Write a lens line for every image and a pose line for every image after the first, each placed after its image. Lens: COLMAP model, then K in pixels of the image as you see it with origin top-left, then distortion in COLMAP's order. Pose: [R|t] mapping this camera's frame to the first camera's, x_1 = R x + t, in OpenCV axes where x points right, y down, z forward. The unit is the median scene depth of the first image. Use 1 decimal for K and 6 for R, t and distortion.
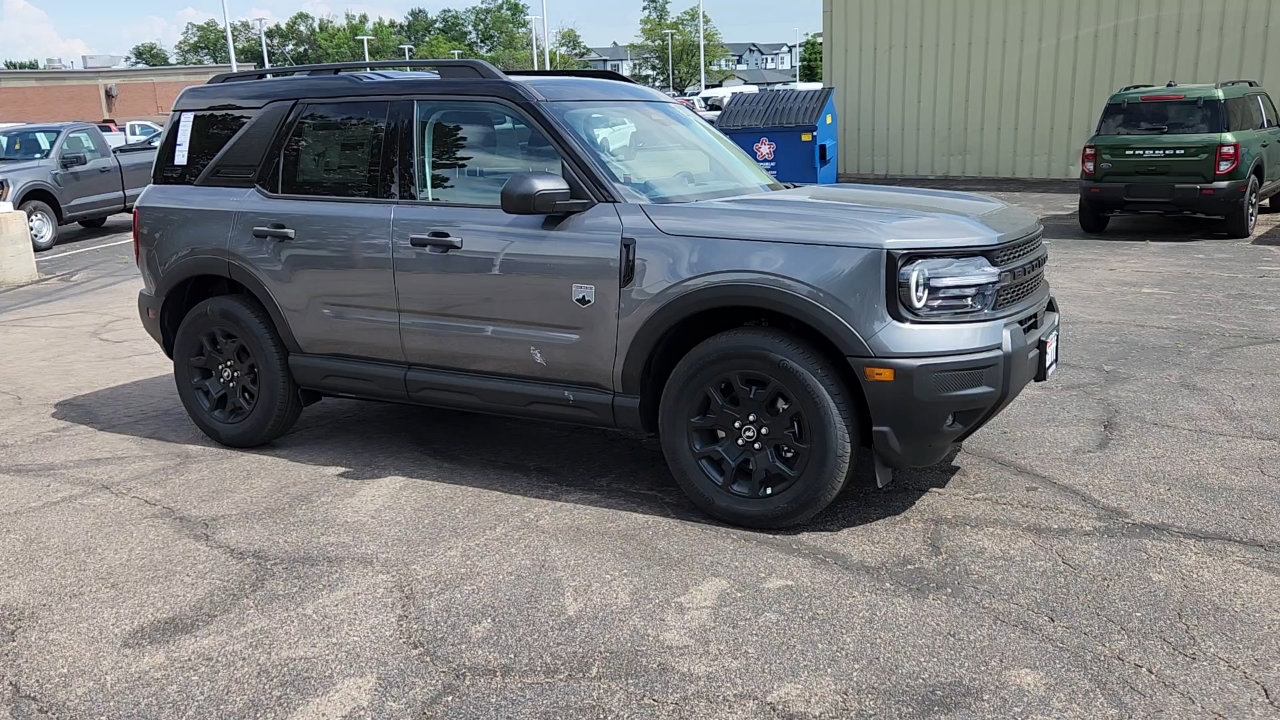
lens RADIAL K [[1093.1, 0, 629.4], [0, 1093.1, 358.2], [0, 0, 1]] dist [0.019256, -0.001086]
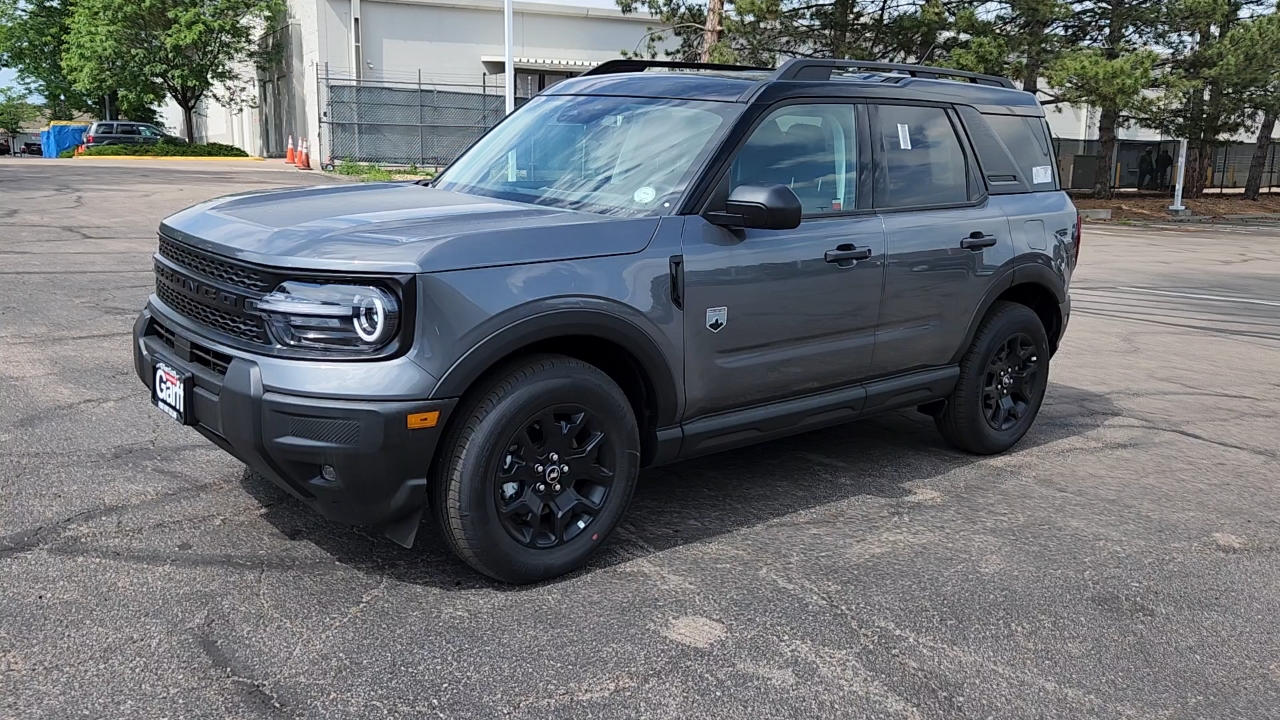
lens RADIAL K [[1088.4, 0, 631.4], [0, 1088.4, 358.8], [0, 0, 1]] dist [0.011876, -0.007185]
pose [[-0.357285, 0.206130, -0.910965, 0.837239], [-0.231423, 0.925391, 0.300160, -0.295347], [0.904871, 0.318061, -0.282925, 1.285554]]
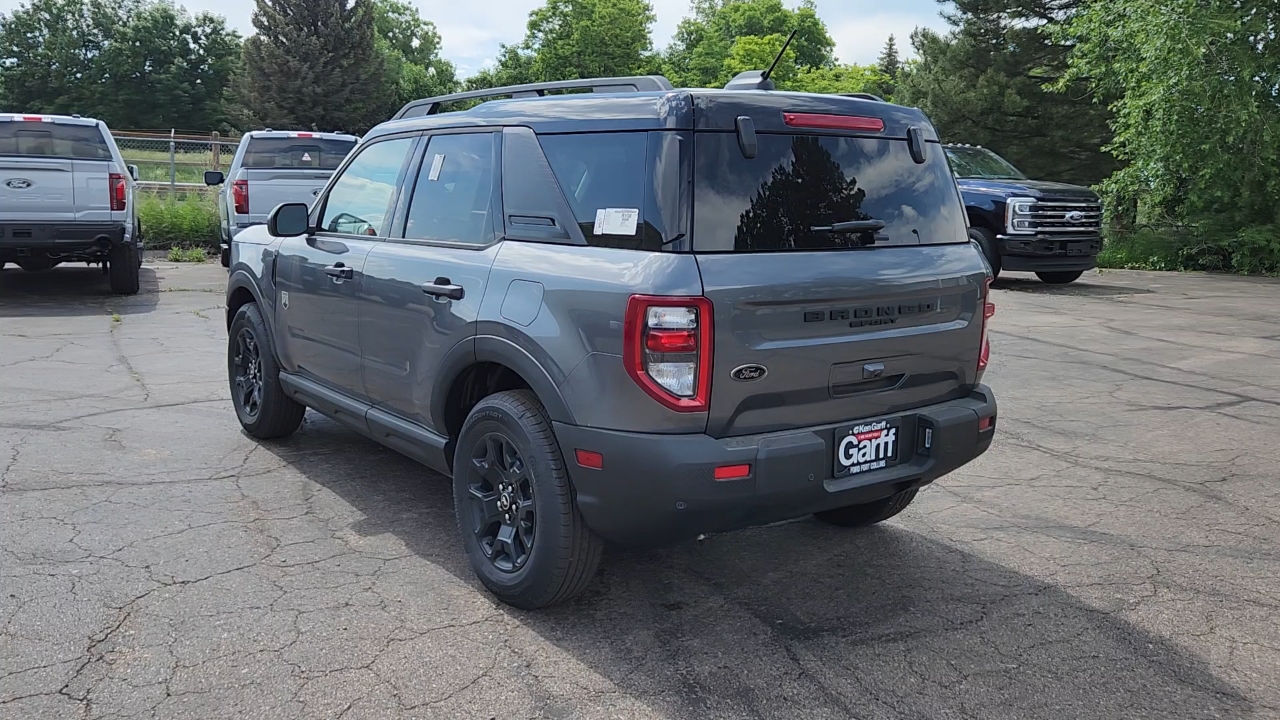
lens RADIAL K [[1085.0, 0, 627.7], [0, 1085.0, 360.1], [0, 0, 1]] dist [0.021527, -0.003560]
pose [[-0.905012, -0.068854, 0.419777, -0.583608], [0.086617, 0.936312, 0.340319, -0.378627], [-0.416474, 0.344352, -0.841410, 1.863600]]
